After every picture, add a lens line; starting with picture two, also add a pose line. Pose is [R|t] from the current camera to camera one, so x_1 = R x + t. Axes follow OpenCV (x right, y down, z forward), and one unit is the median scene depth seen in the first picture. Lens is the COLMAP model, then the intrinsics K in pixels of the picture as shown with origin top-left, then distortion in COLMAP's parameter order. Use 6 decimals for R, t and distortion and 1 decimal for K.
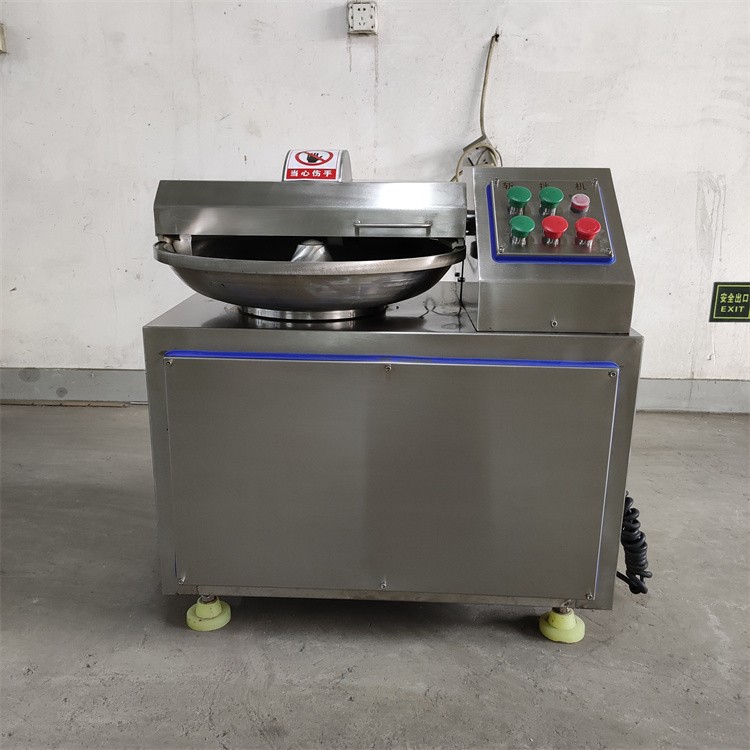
lens RADIAL K [[751.8, 0, 372.6], [0, 751.8, 378.1], [0, 0, 1]] dist [0.089452, -0.144860]
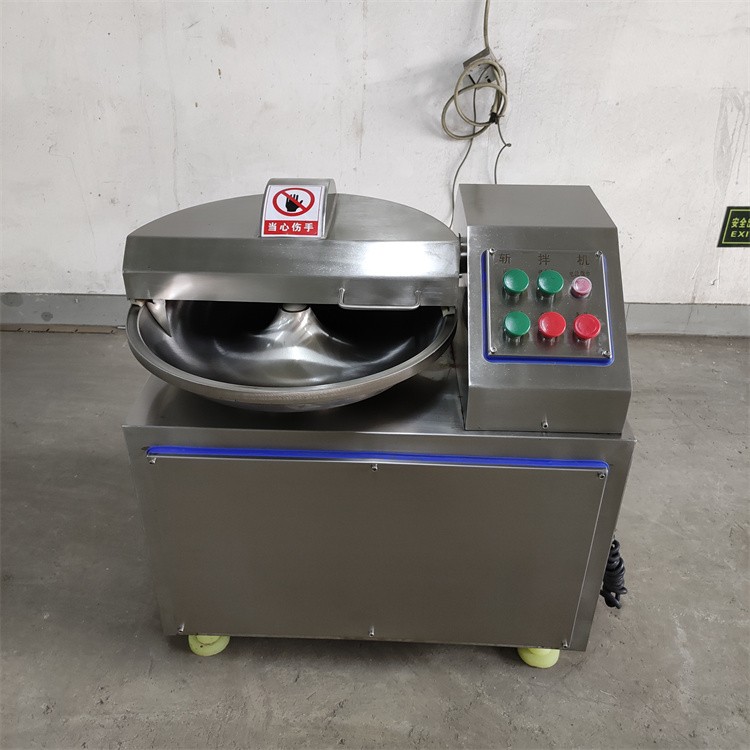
lens RADIAL K [[752.7, 0, 366.3], [0, 752.7, 375.5], [0, 0, 1]] dist [0.094077, -0.155071]
pose [[0.999976, -0.005558, -0.004243, 0.012866], [0.006501, 0.962388, 0.271601, -0.341304], [0.002574, -0.271622, 0.962401, 0.069129]]
